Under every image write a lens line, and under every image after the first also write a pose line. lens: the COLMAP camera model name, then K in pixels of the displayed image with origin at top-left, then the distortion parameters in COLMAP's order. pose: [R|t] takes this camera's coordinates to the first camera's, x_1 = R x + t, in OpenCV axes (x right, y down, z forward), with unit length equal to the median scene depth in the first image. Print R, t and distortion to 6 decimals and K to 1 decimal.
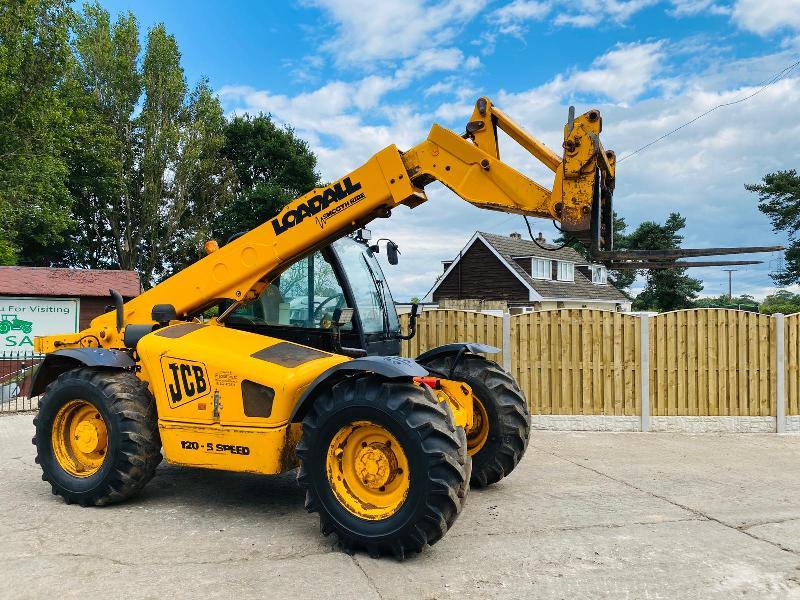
lens RADIAL K [[614.0, 0, 398.0], [0, 614.0, 292.5], [0, 0, 1]] dist [0.012710, -0.007041]
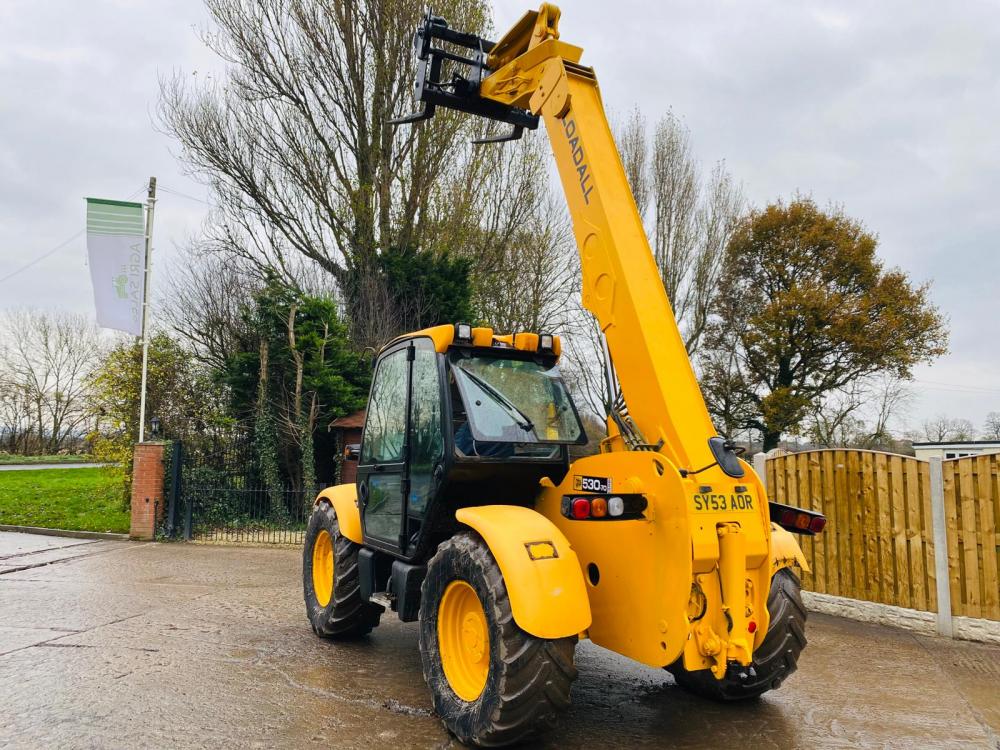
lens RADIAL K [[767.5, 0, 497.5], [0, 767.5, 365.6], [0, 0, 1]] dist [0.012710, -0.007041]
pose [[0.792033, -0.057843, -0.607732, 0.076636], [0.010296, 0.996625, -0.081439, -0.000003], [0.610392, 0.058245, 0.789955, 0.014931]]
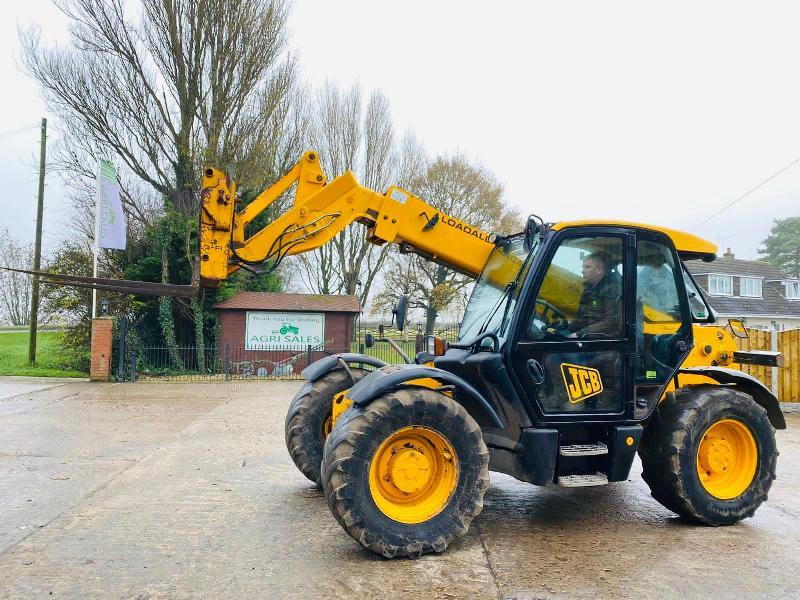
lens RADIAL K [[606.3, 0, 404.7], [0, 606.3, 296.4], [0, 0, 1]] dist [0.037951, -0.036731]
pose [[0.948406, -0.001719, -0.317053, 0.062994], [-0.002491, 0.999914, -0.012875, -0.005383], [0.317048, 0.013000, 0.948321, -0.150486]]
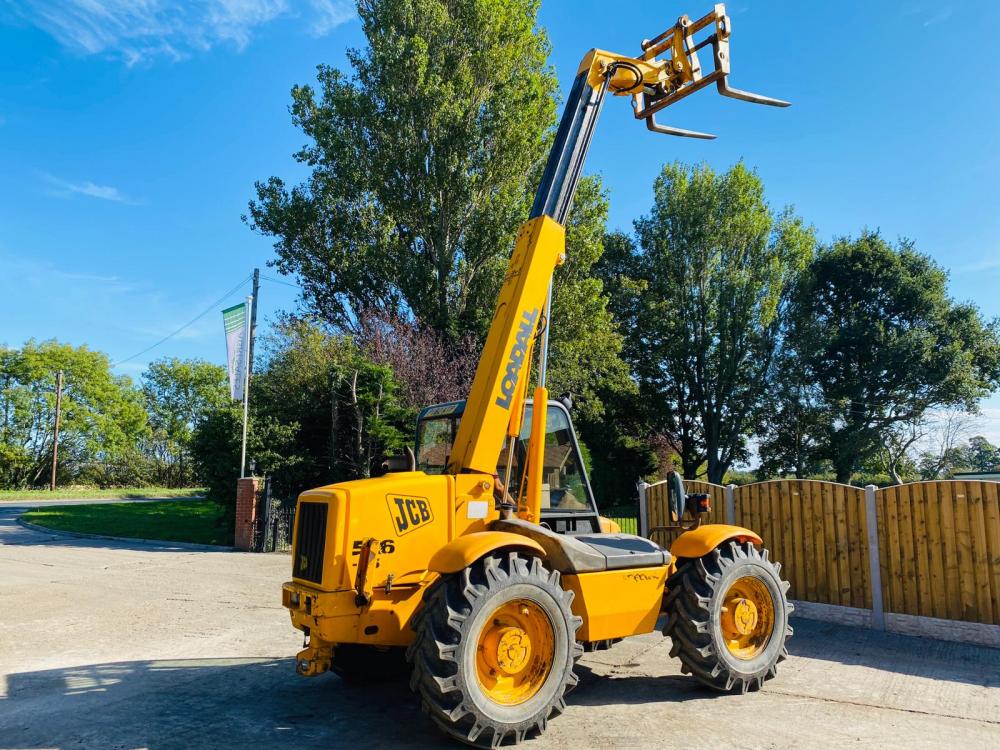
lens RADIAL K [[766.1, 0, 505.1], [0, 766.1, 367.8], [0, 0, 1]] dist [0.008067, -0.003078]
pose [[0.697021, -0.101071, -0.709892, 0.199338], [0.019318, 0.992304, -0.122312, -0.001999], [0.716791, 0.071540, 0.693609, -0.025522]]
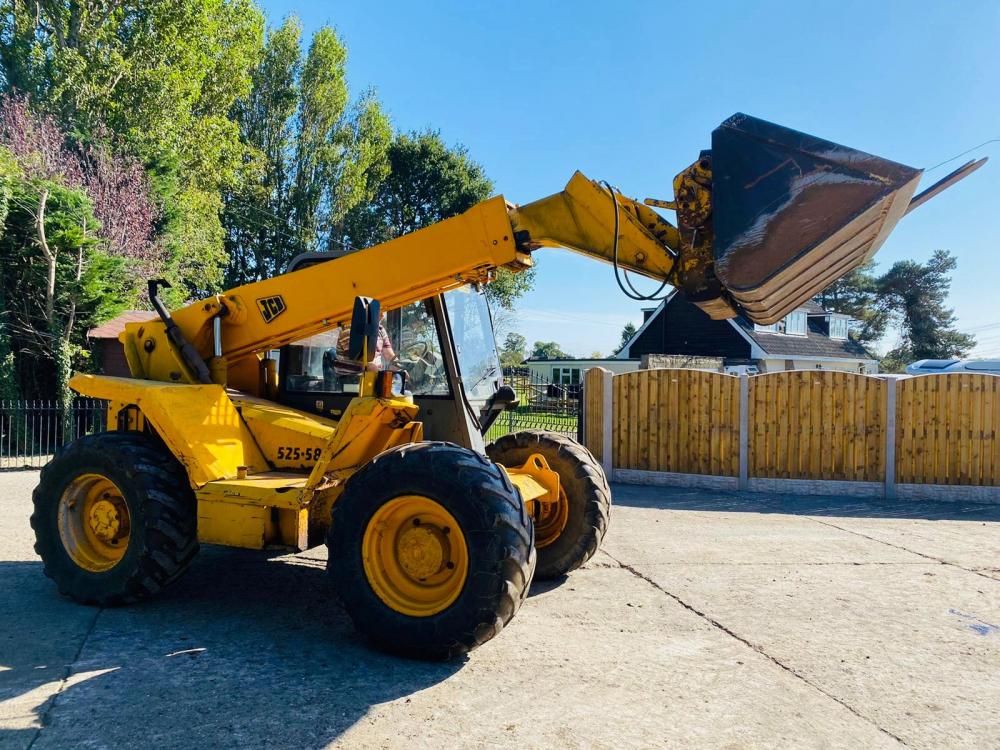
lens RADIAL K [[766.1, 0, 505.1], [0, 766.1, 367.8], [0, 0, 1]] dist [0.008067, -0.003078]
pose [[0.995737, 0.018408, -0.090388, -0.022243], [-0.015535, 0.999355, 0.032390, -0.002146], [0.090925, -0.030847, 0.995380, -0.059192]]
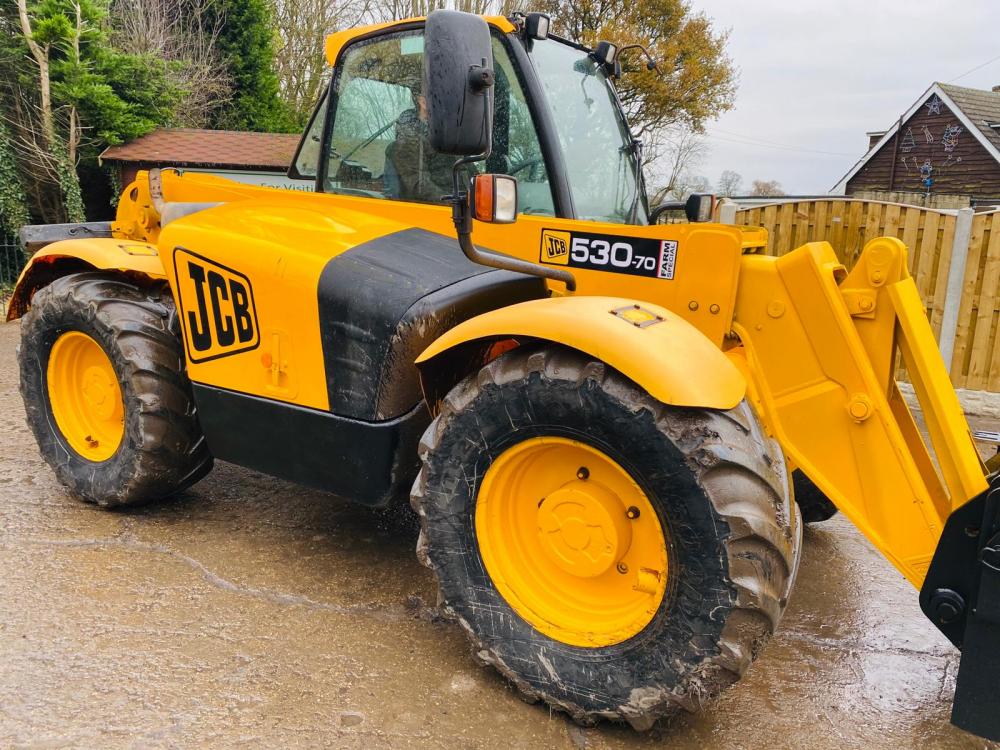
lens RADIAL K [[772.7, 0, 500.0], [0, 772.7, 375.0], [0, 0, 1]] dist [0.005057, -0.000399]
pose [[0.936165, 0.100763, -0.336811, 0.008503], [-0.015642, 0.969035, 0.246429, 0.003504], [0.351212, -0.225430, 0.908753, 0.047301]]
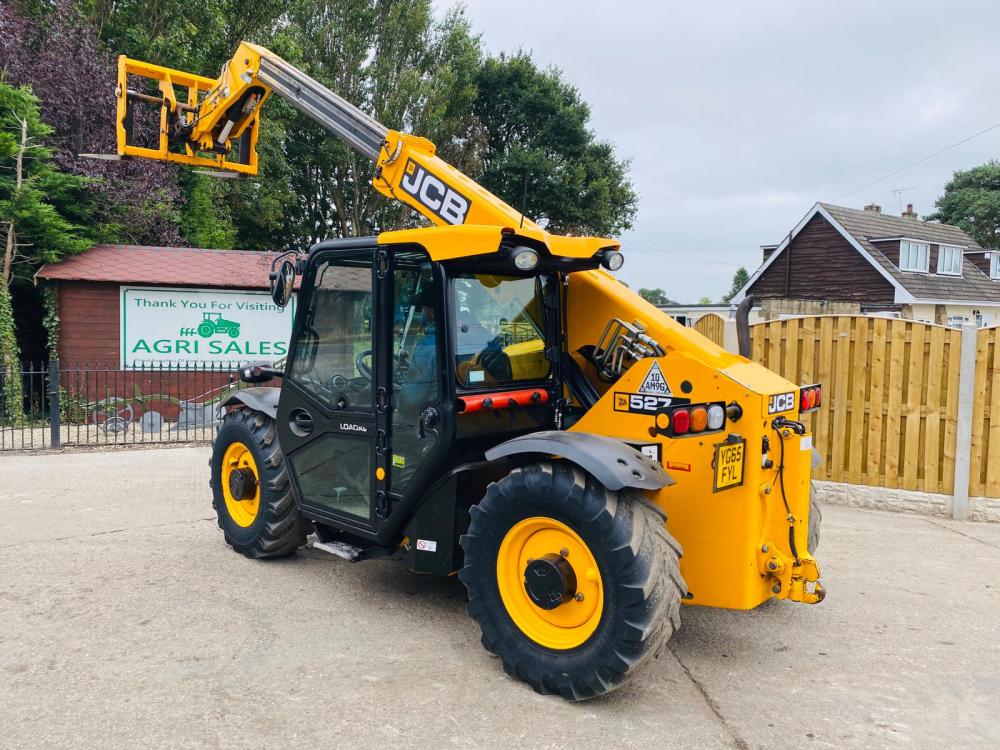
lens RADIAL K [[770.8, 0, 504.5], [0, 770.8, 374.3], [0, 0, 1]] dist [-0.000342, -0.001102]
pose [[0.974731, 0.031899, -0.221092, -0.021305], [-0.007572, 0.993901, 0.110014, 0.001305], [0.223253, -0.105560, 0.969028, 0.049305]]
